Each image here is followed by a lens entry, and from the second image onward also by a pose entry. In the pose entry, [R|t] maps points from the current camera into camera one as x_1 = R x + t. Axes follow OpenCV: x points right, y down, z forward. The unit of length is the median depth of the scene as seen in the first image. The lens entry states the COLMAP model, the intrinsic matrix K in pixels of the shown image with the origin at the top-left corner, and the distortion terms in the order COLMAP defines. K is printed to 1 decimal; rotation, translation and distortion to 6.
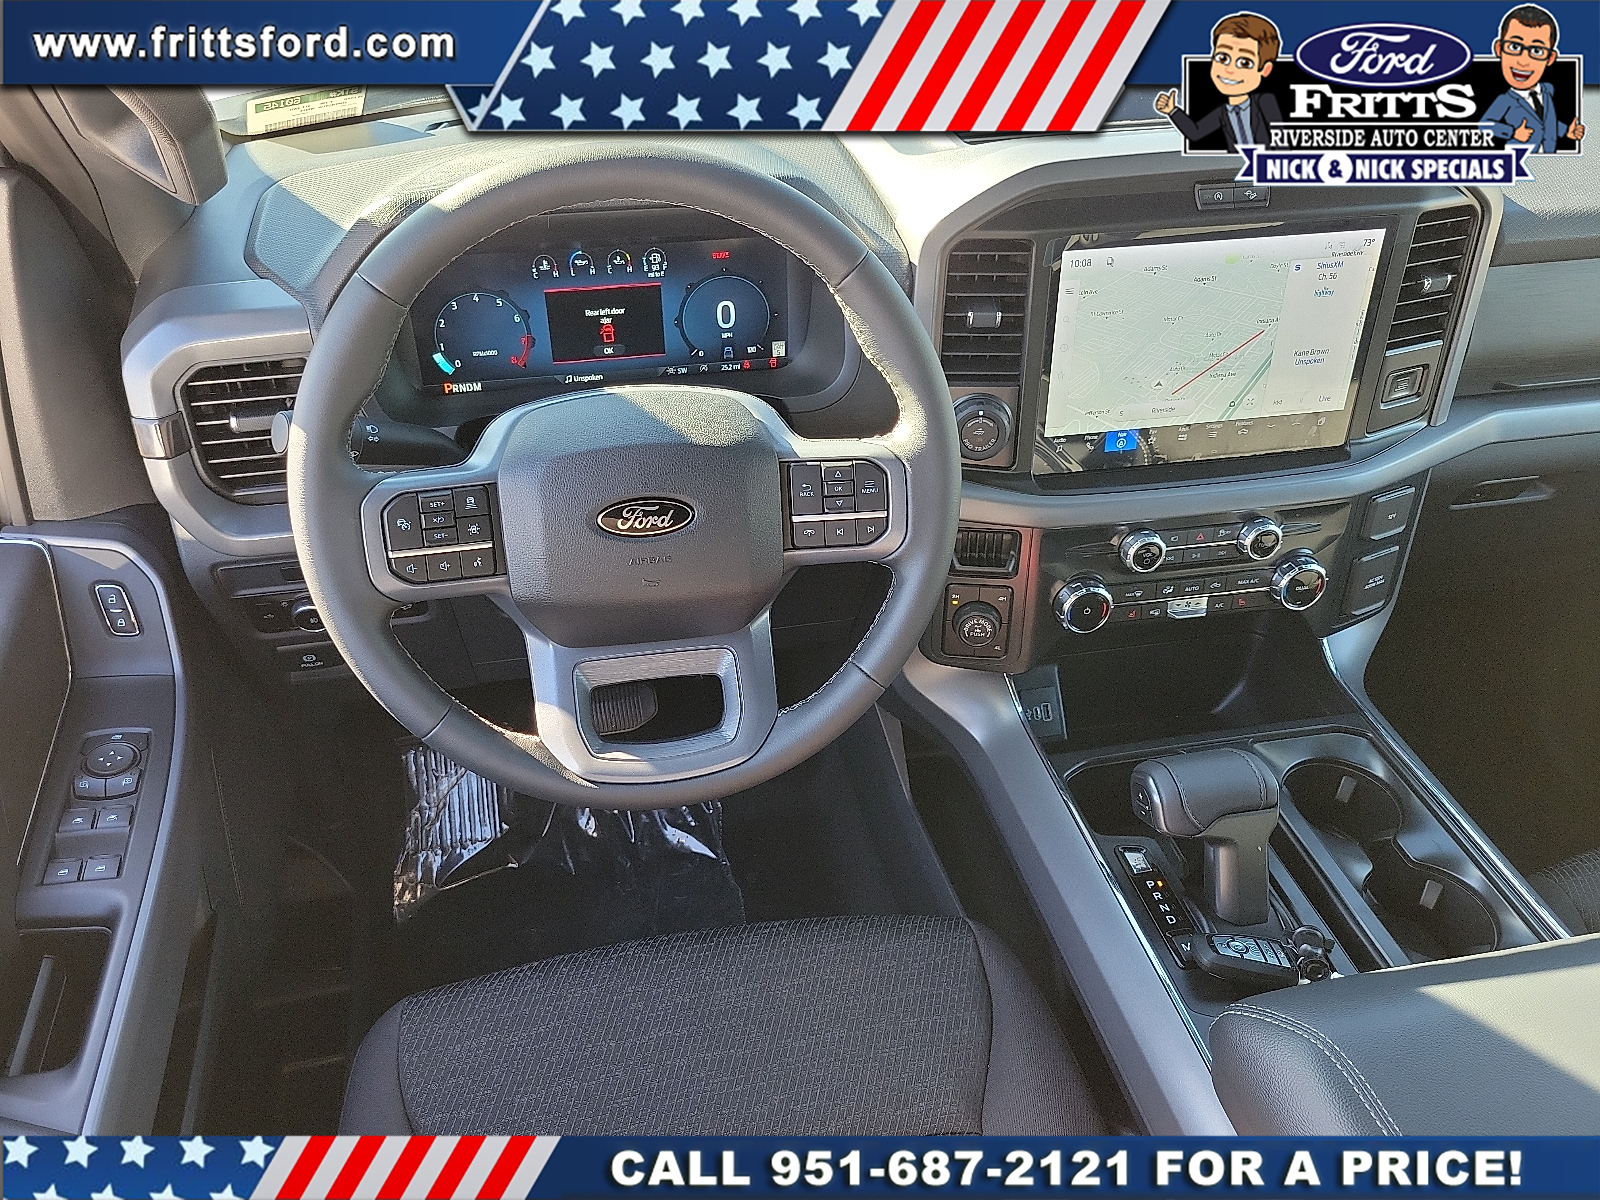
lens RADIAL K [[1218.0, 0, 800.0], [0, 1218.0, 600.0], [0, 0, 1]] dist [0.058266, 0.000012]
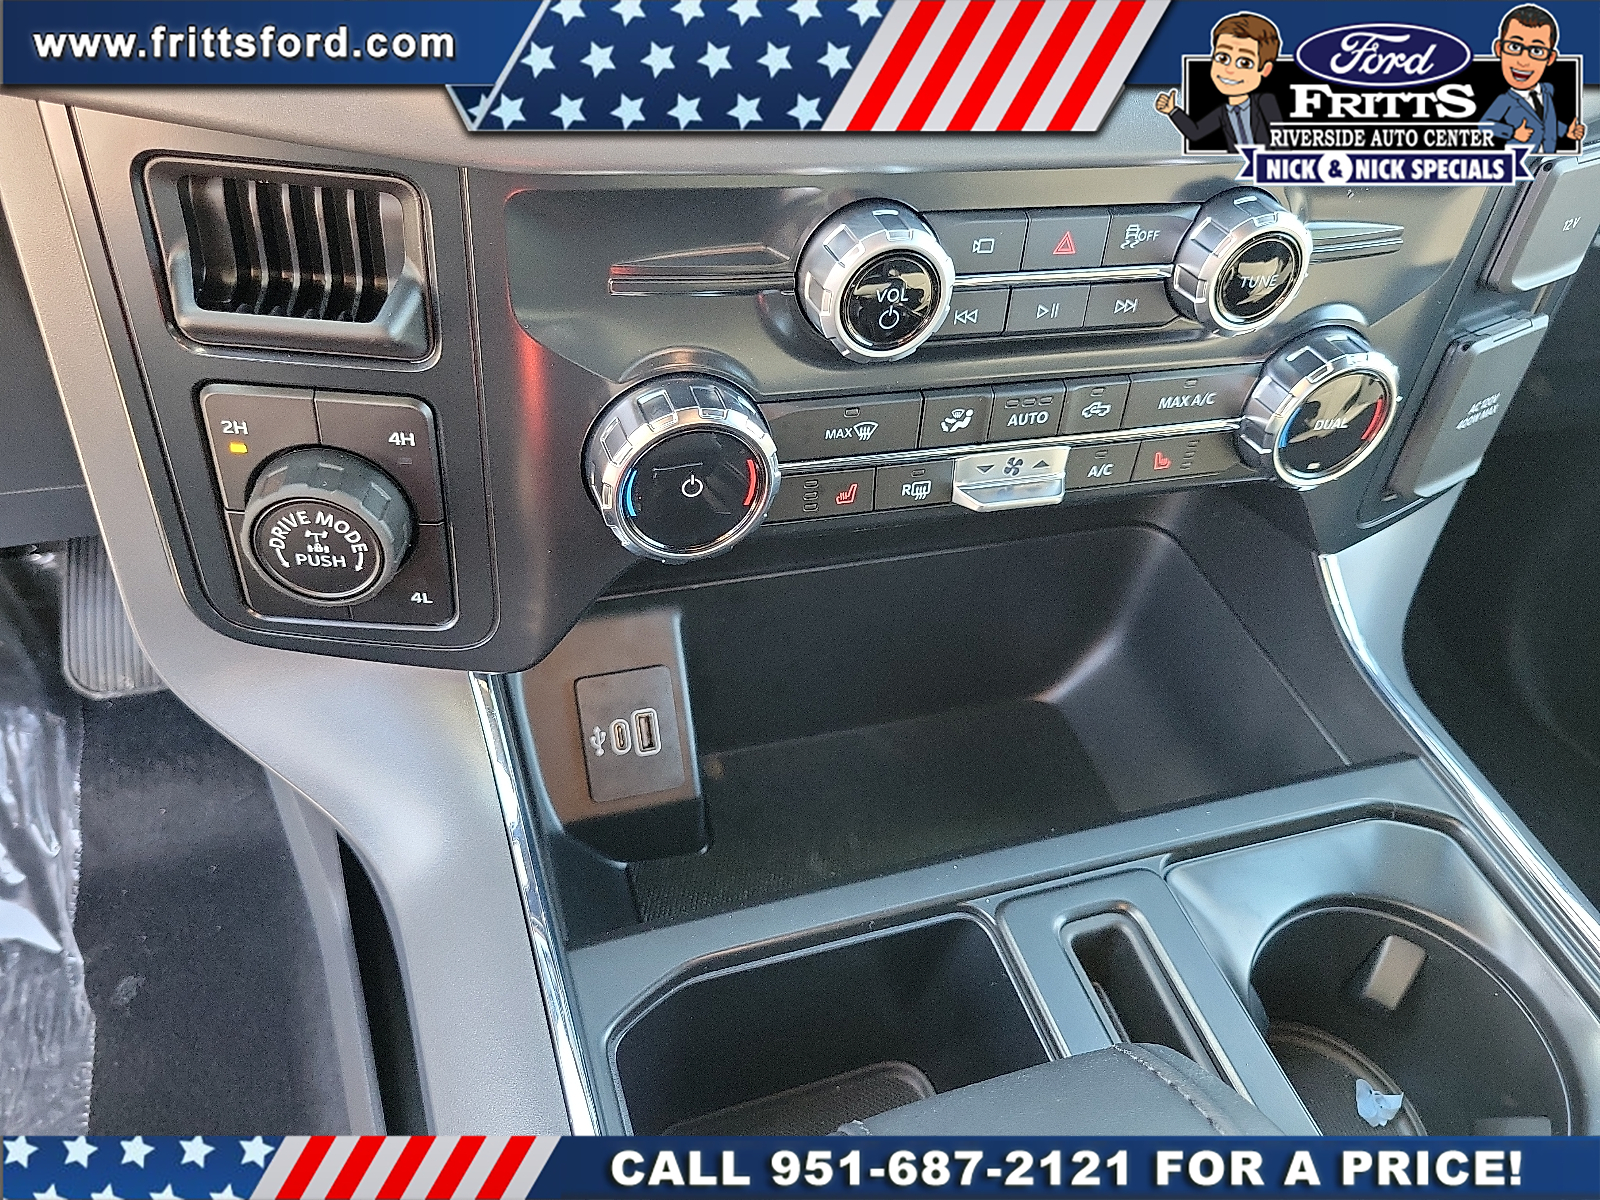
lens RADIAL K [[1218.0, 0, 800.0], [0, 1218.0, 600.0], [0, 0, 1]] dist [0.058266, 0.000012]
pose [[0.987120, -0.001081, 0.159979, 0.214603], [-0.021527, 0.989986, 0.139516, -0.005823], [-0.158527, -0.141163, 0.977211, 0.705621]]
